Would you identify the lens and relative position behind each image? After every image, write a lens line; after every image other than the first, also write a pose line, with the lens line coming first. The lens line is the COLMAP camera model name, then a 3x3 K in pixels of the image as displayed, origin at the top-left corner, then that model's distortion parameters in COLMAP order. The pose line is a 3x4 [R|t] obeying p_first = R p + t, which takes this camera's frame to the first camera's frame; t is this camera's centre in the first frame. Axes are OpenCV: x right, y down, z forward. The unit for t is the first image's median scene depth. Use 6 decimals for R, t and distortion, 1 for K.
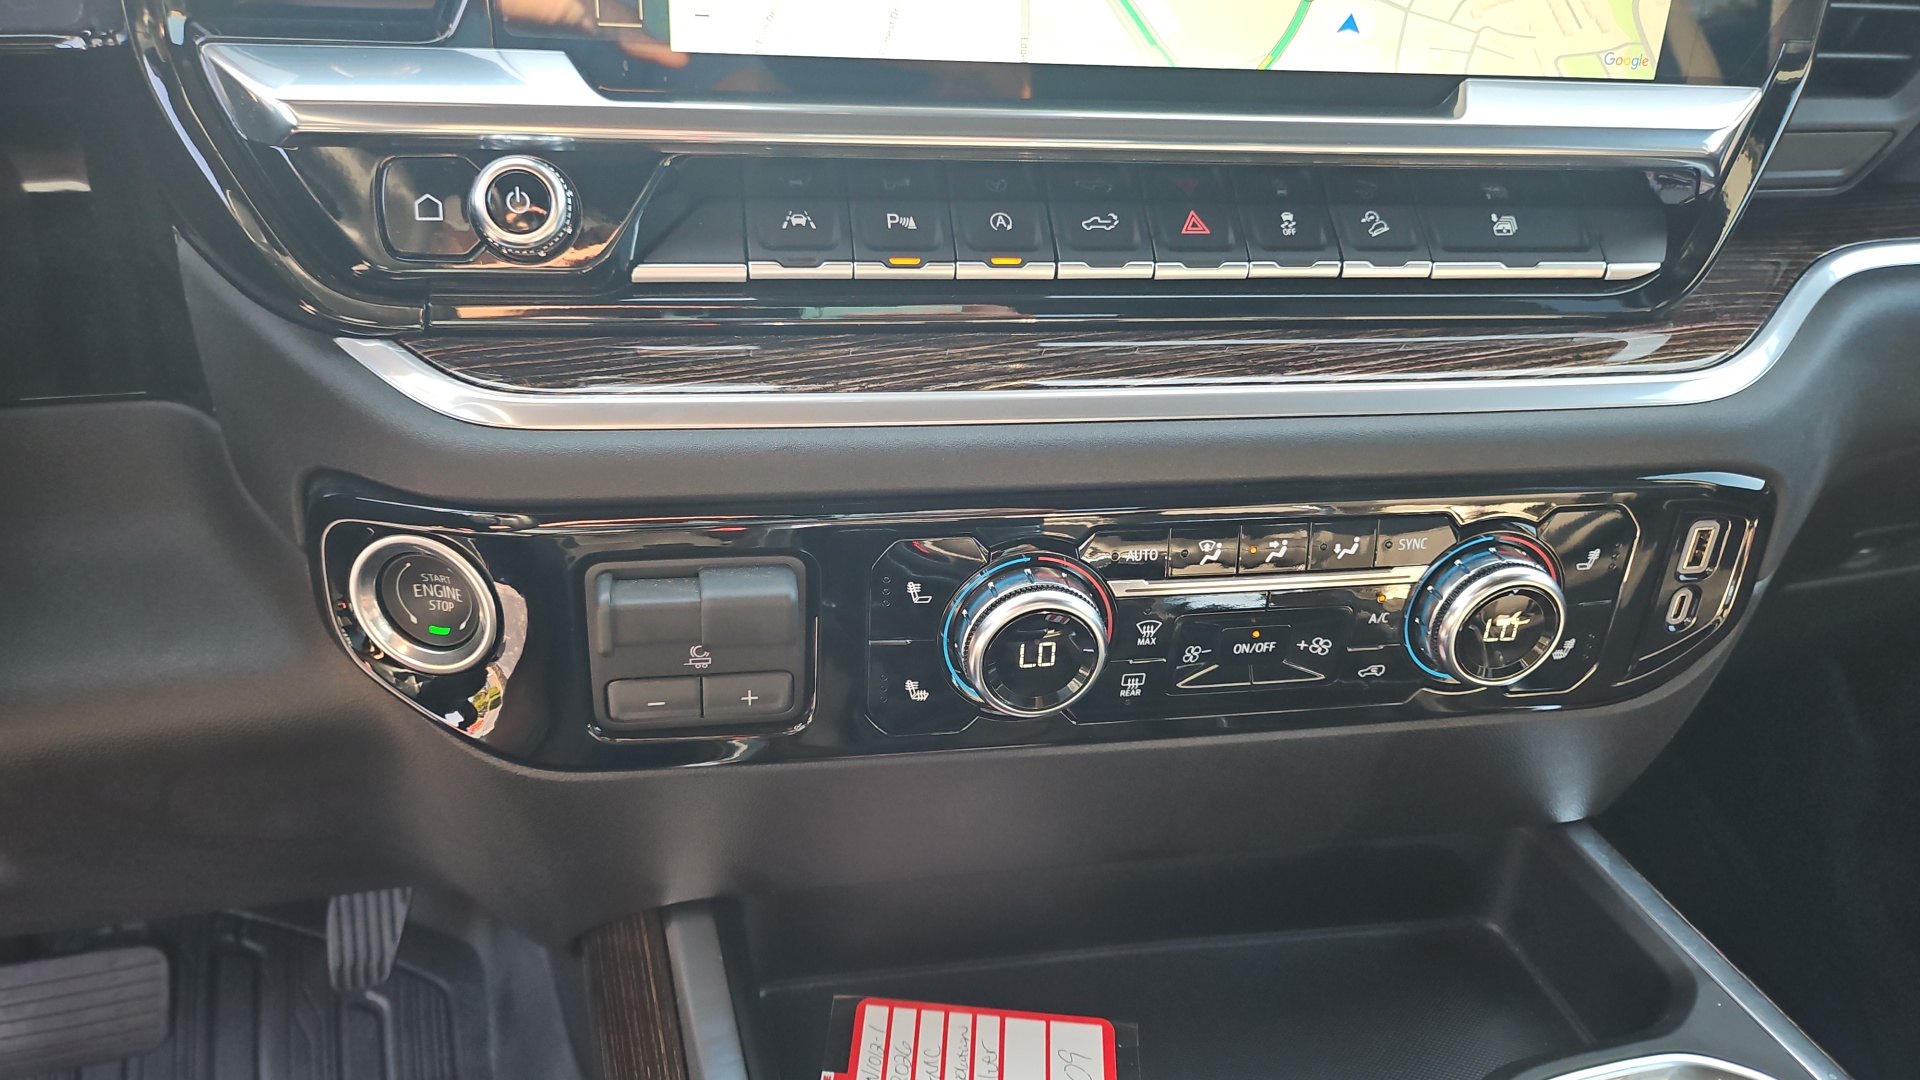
lens RADIAL K [[1340.6, 0, 972.8], [0, 1340.6, 552.5], [0, 0, 1]] dist [0.050214, -0.061735]
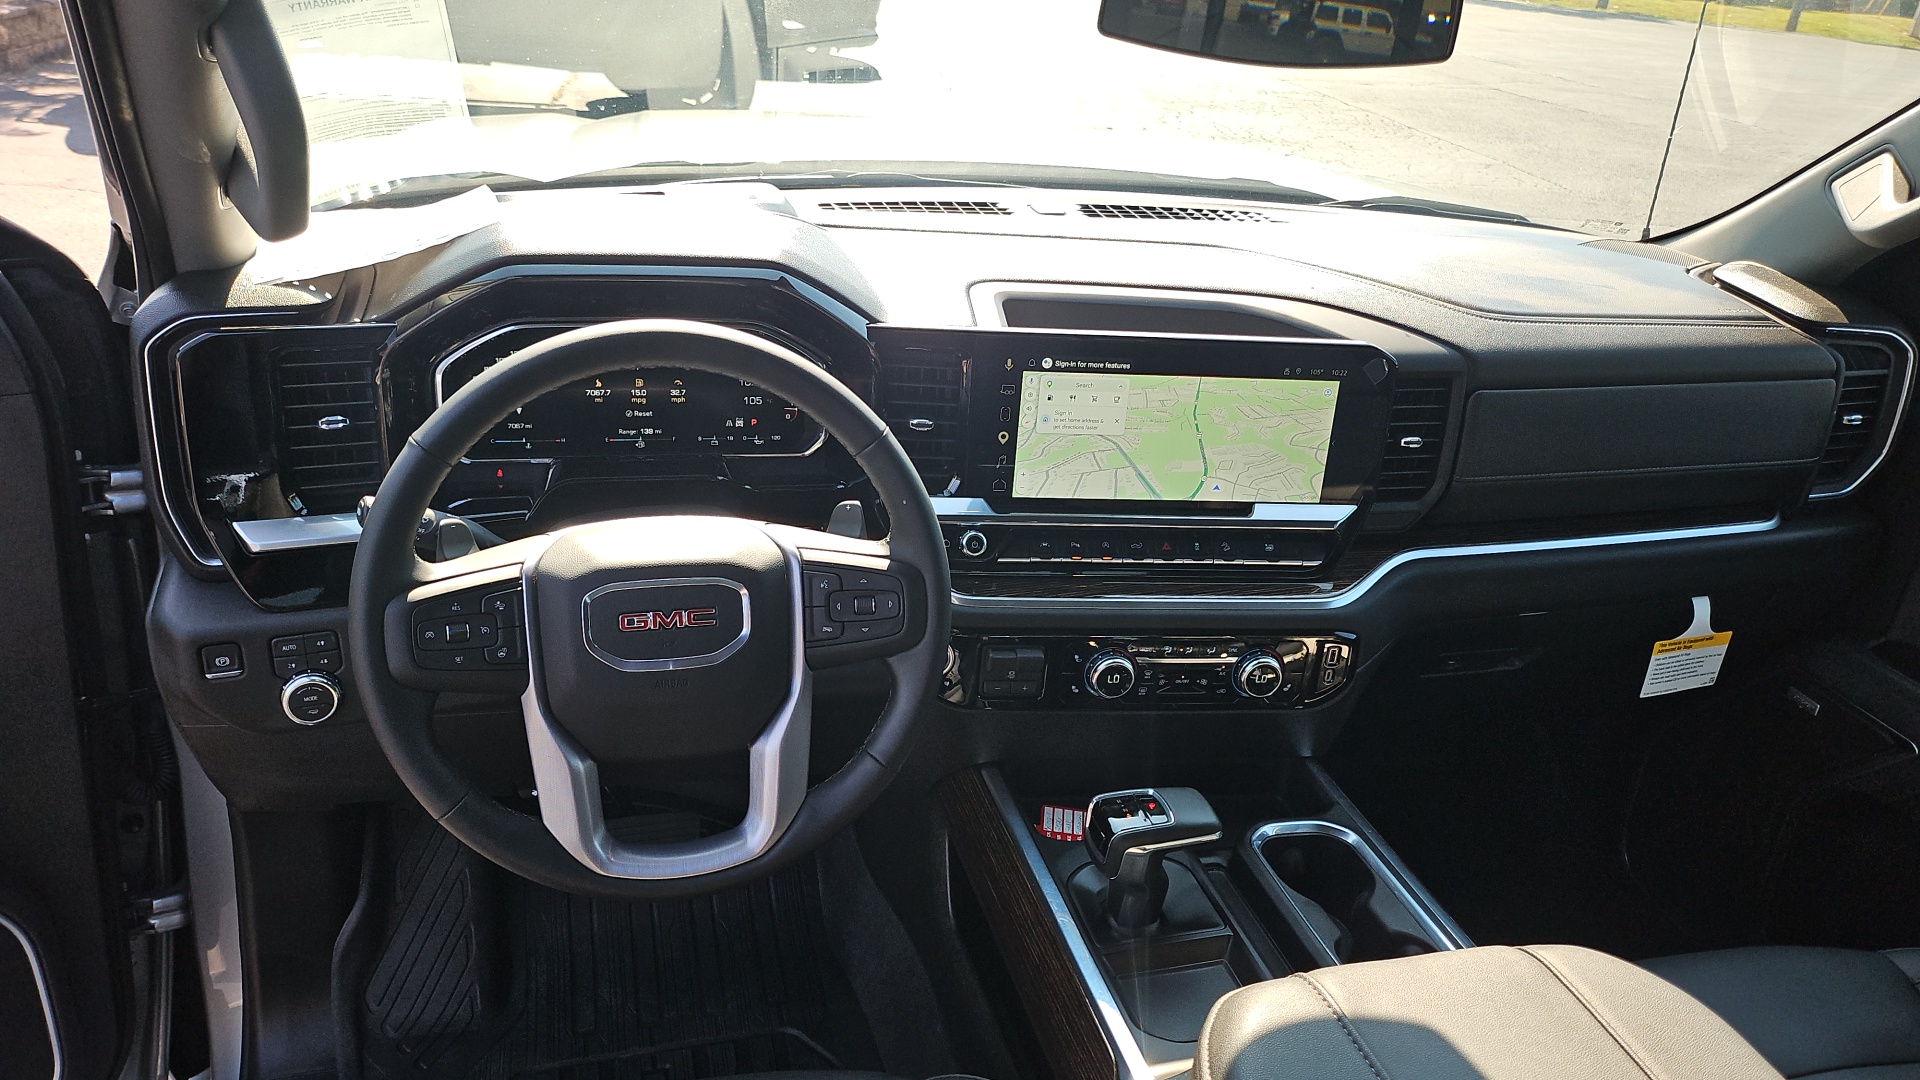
lens RADIAL K [[1340.6, 0, 932.2], [0, 1340.6, 553.3], [0, 0, 1]] dist [0.050214, -0.061735]
pose [[0.997935, 0.037502, -0.052149, -0.209418], [-0.041209, 0.996558, -0.071936, 0.021449], [0.049272, 0.073936, 0.996045, -2.062621]]
